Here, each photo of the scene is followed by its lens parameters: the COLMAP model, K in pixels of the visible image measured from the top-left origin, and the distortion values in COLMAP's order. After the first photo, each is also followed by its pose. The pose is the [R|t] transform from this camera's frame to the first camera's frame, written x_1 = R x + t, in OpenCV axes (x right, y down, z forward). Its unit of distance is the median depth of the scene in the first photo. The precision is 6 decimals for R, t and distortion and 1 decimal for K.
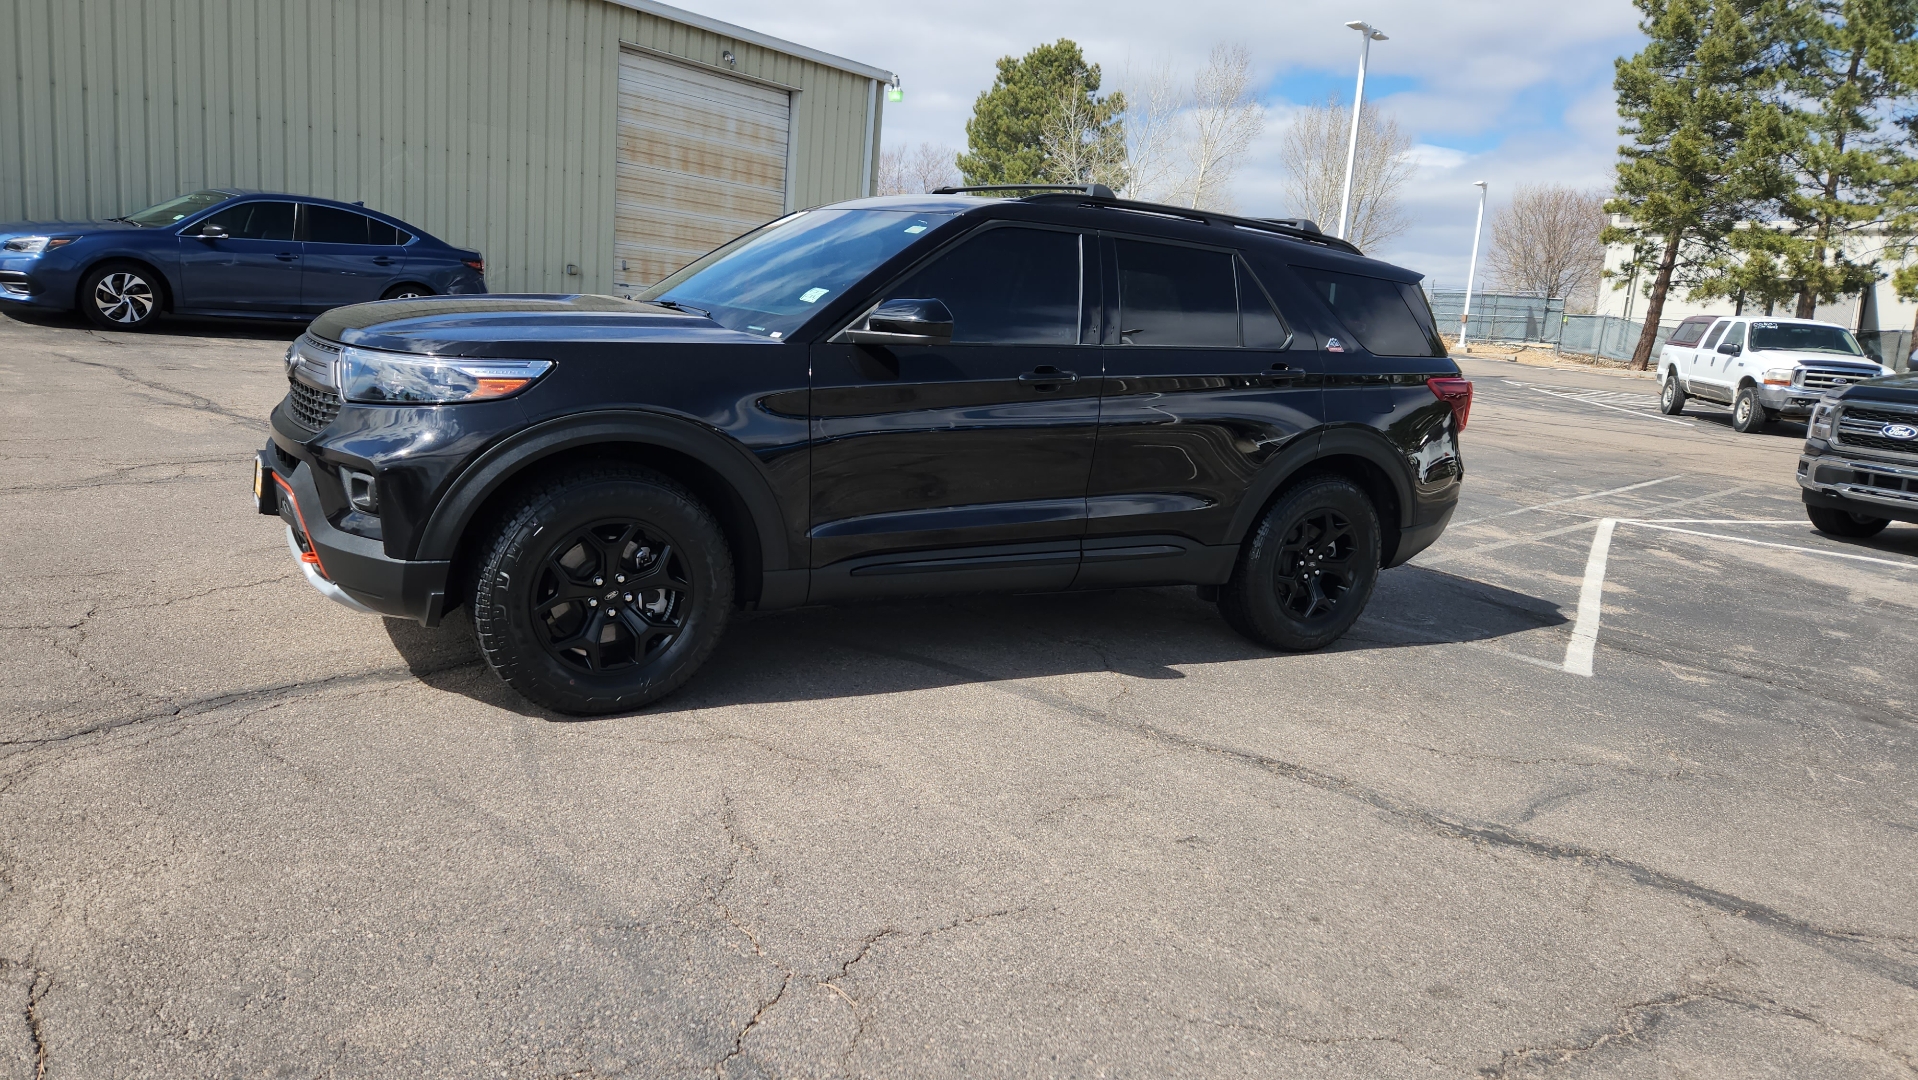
lens RADIAL K [[1280.0, 0, 933.1], [0, 1280.0, 555.6], [0, 0, 1]] dist [0.063013, -0.046232]
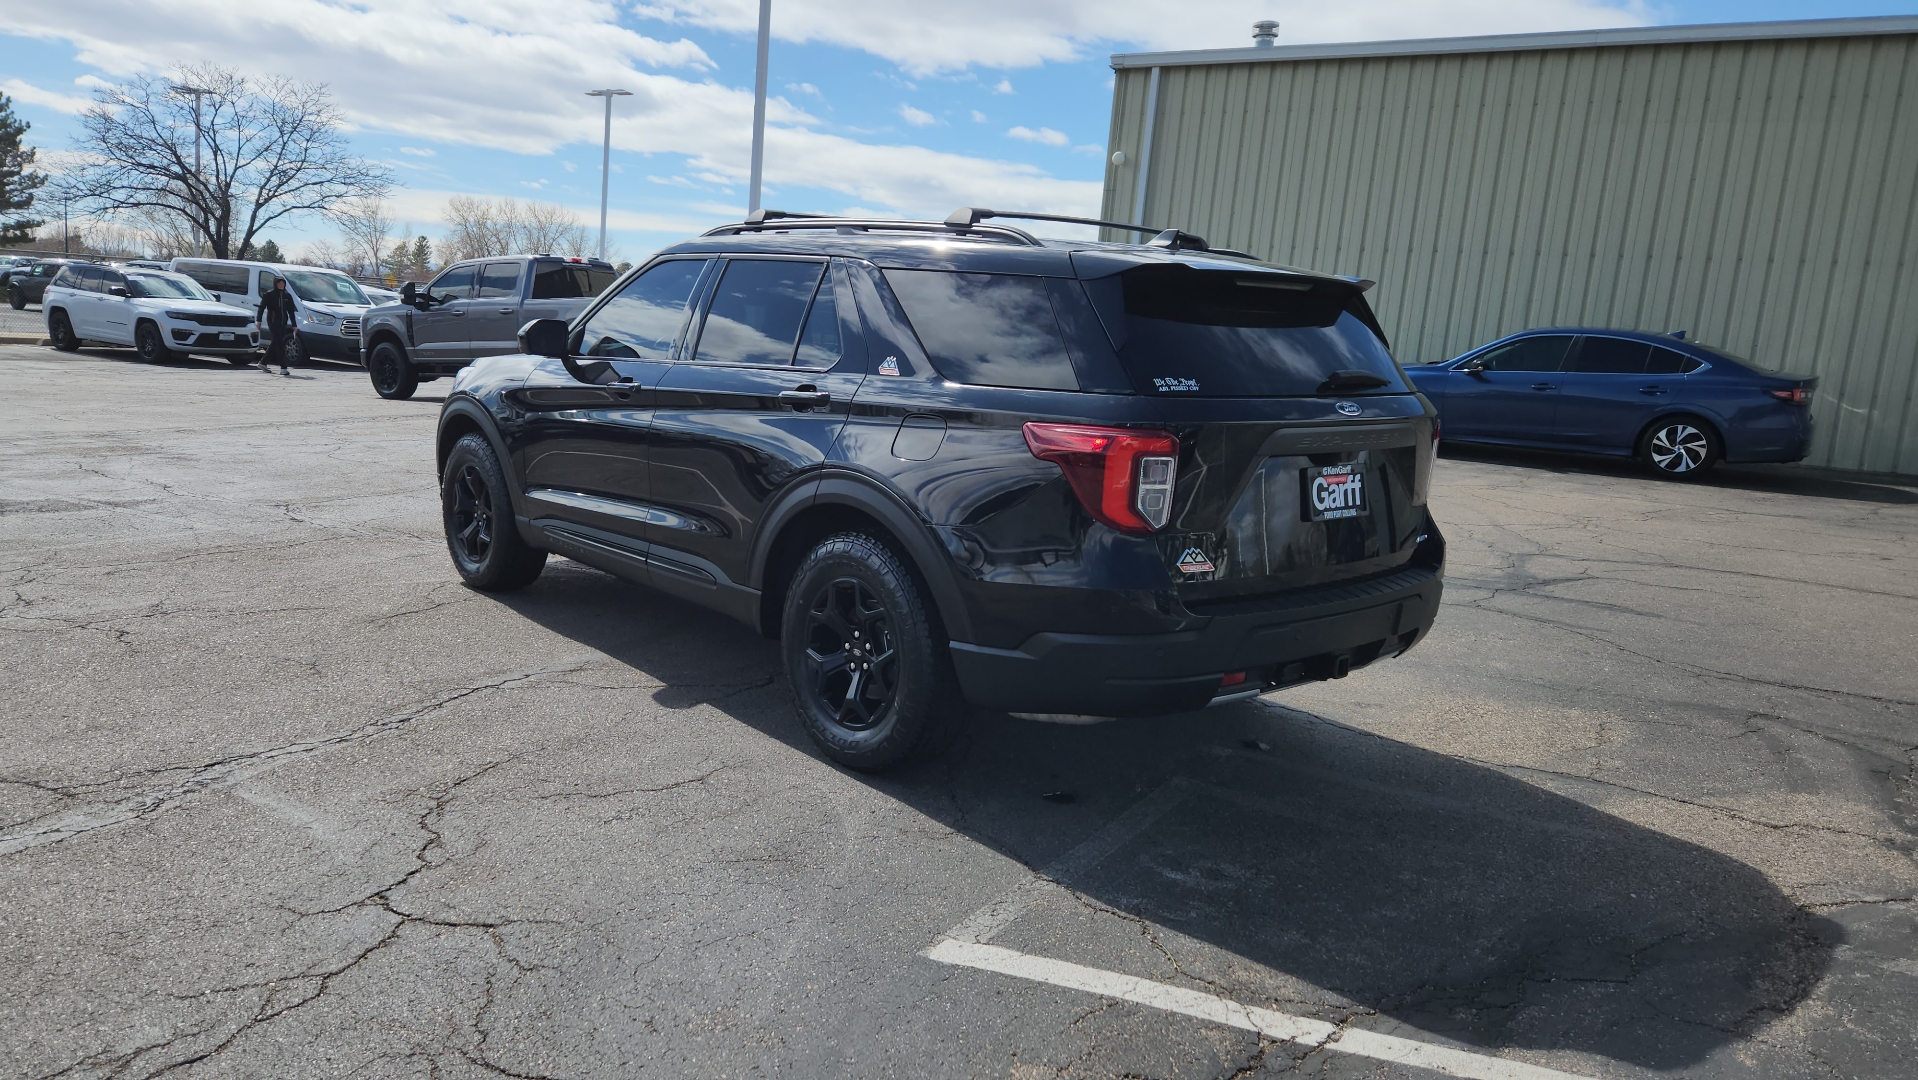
lens RADIAL K [[1278.6, 0, 914.7], [0, 1278.6, 532.1], [0, 0, 1]] dist [0.066589, -0.052255]
pose [[0.181758, 0.082093, -0.979911, 1.057302], [-0.238102, 0.970530, 0.037143, -0.099920], [0.954082, 0.226567, 0.195948, 0.891041]]
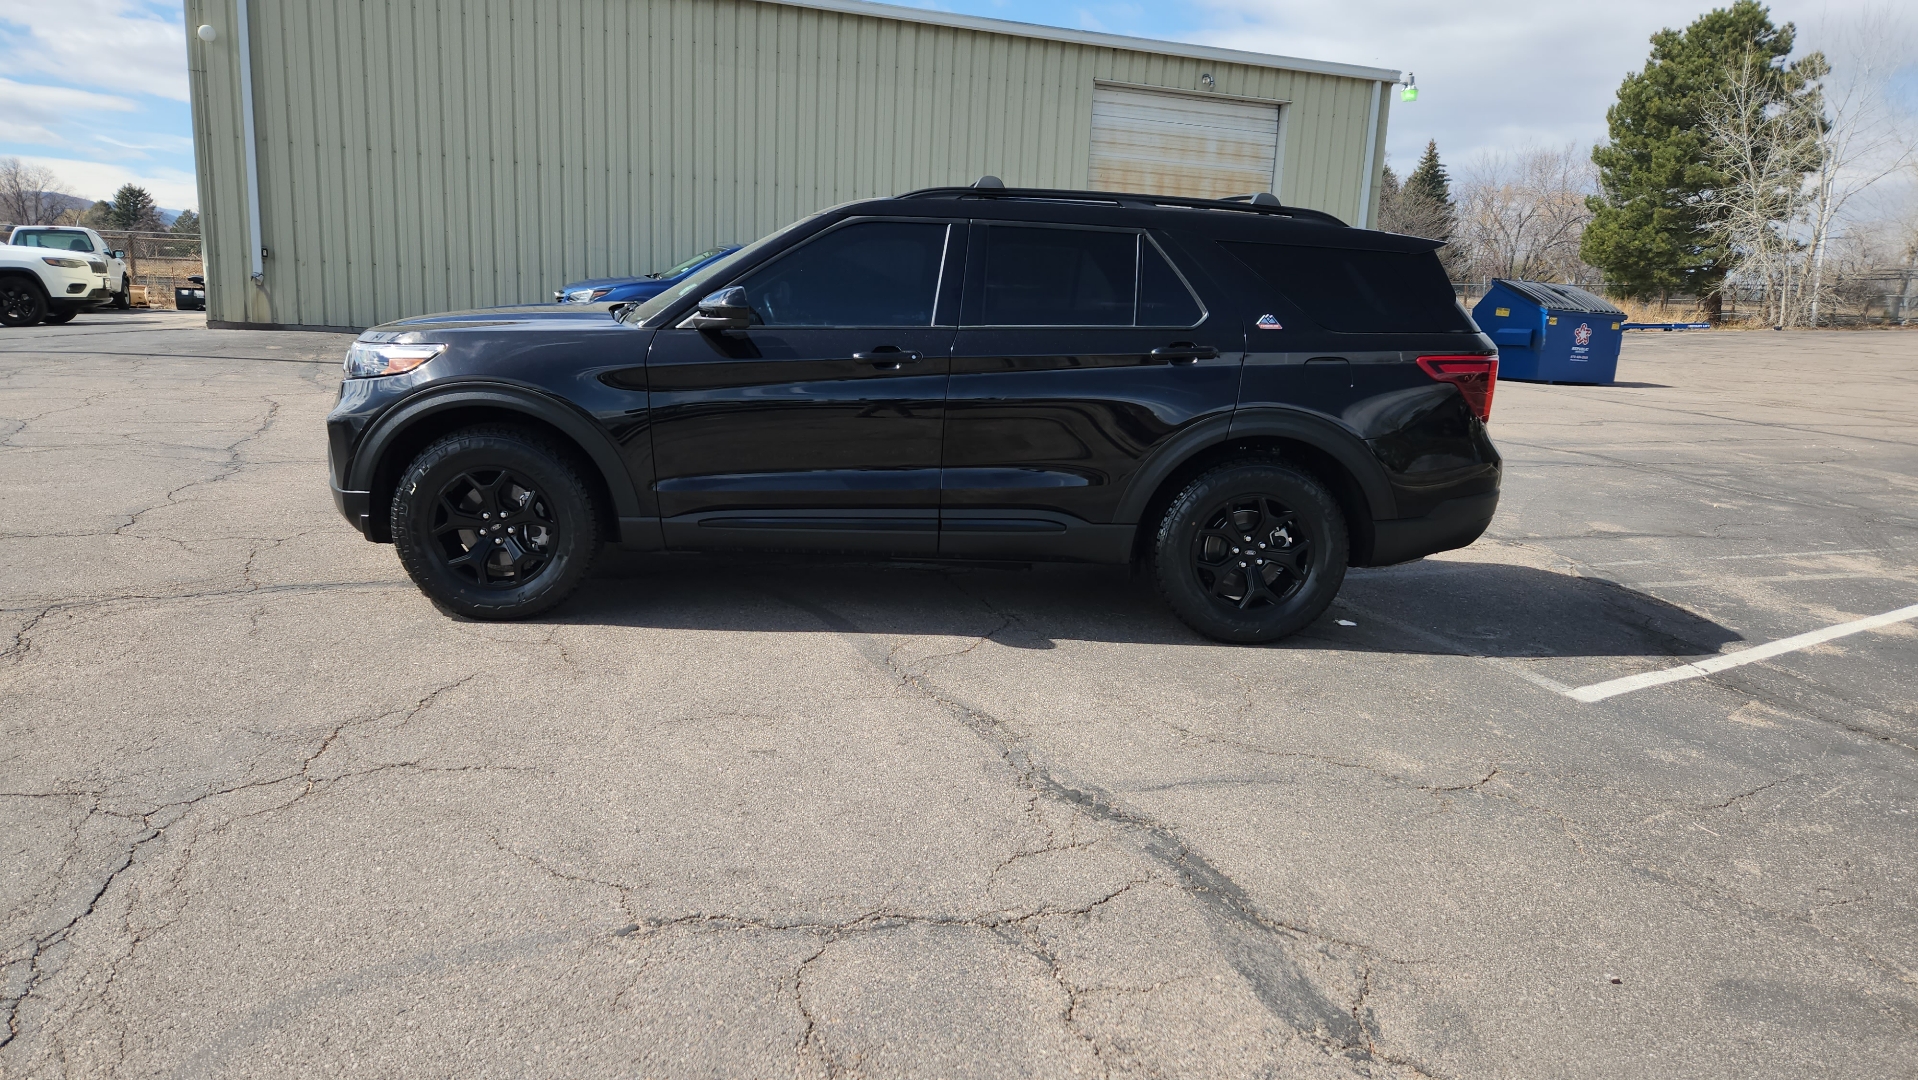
lens RADIAL K [[1278.6, 0, 915.1], [0, 1278.6, 569.1], [0, 0, 1]] dist [0.066589, -0.052255]
pose [[0.878666, 0.054679, -0.474296, 0.541284], [-0.061123, 0.998129, 0.001835, 0.033120], [0.473508, 0.027377, 0.880364, 0.046342]]
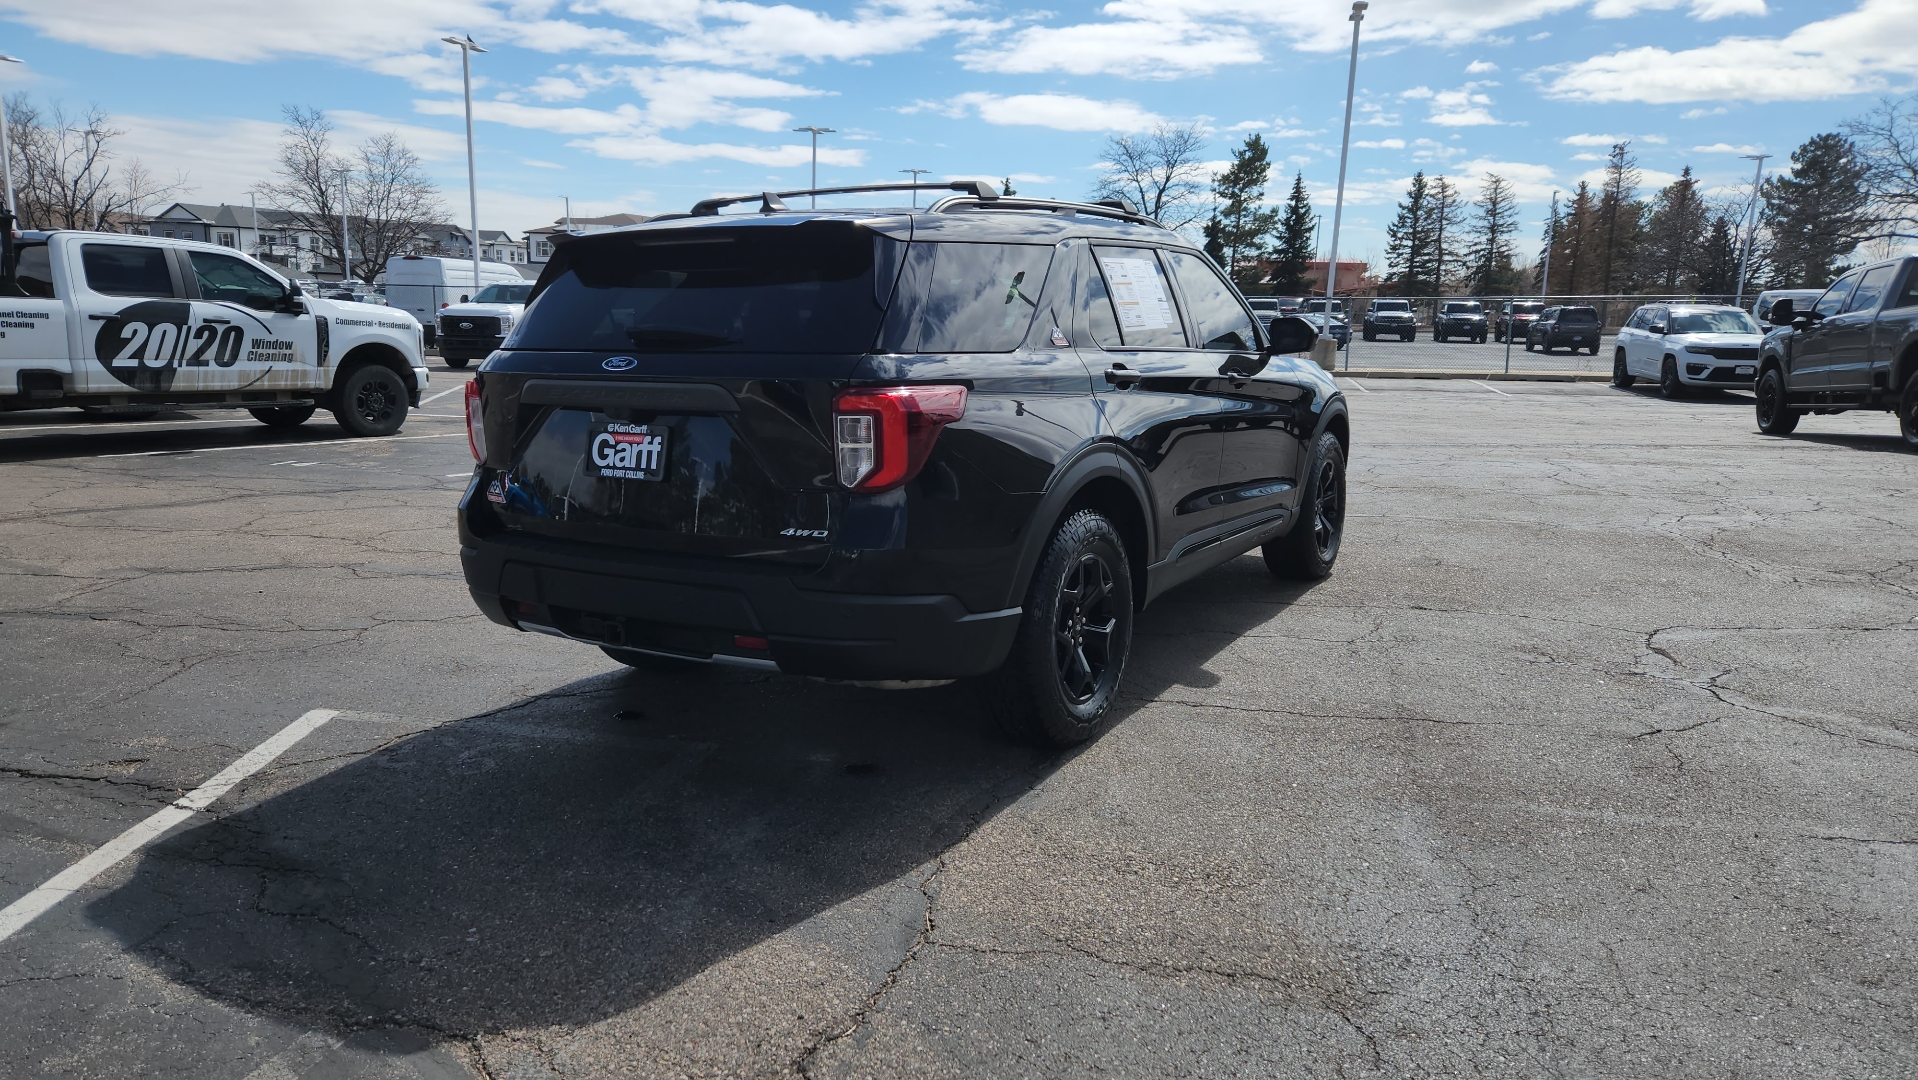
lens RADIAL K [[1273.7, 0, 919.1], [0, 1273.7, 533.3], [0, 0, 1]] dist [0.060478, -0.046212]
pose [[-0.876879, -0.009210, -0.480623, 0.589457], [-0.174711, 0.937552, 0.300788, -0.340777], [0.447839, 0.347724, -0.823728, 1.891161]]
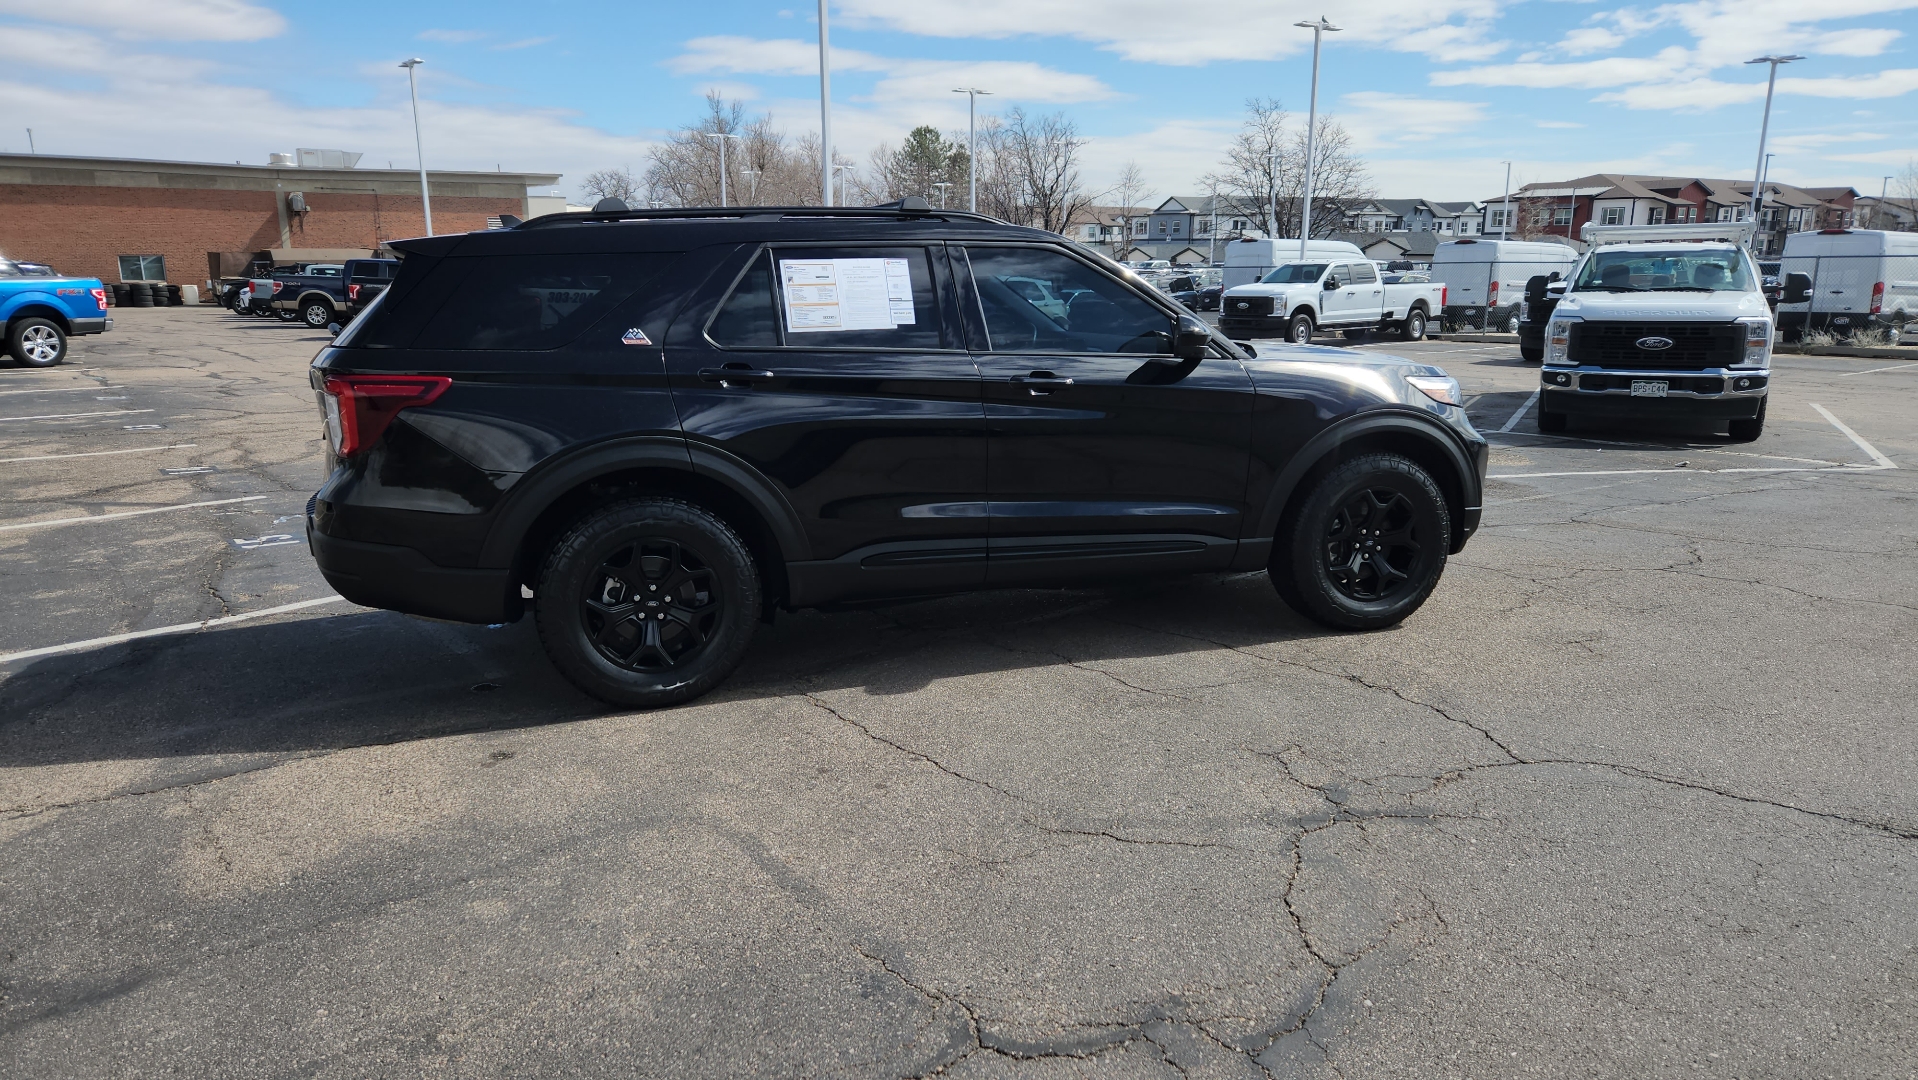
lens RADIAL K [[1273.7, 0, 927.5], [0, 1273.7, 536.4], [0, 0, 1]] dist [0.060478, -0.046212]
pose [[-0.973213, -0.120819, 0.195597, -0.210548], [-0.034149, 0.917310, 0.396706, -0.455326], [-0.227353, 0.379400, -0.896865, 2.019433]]
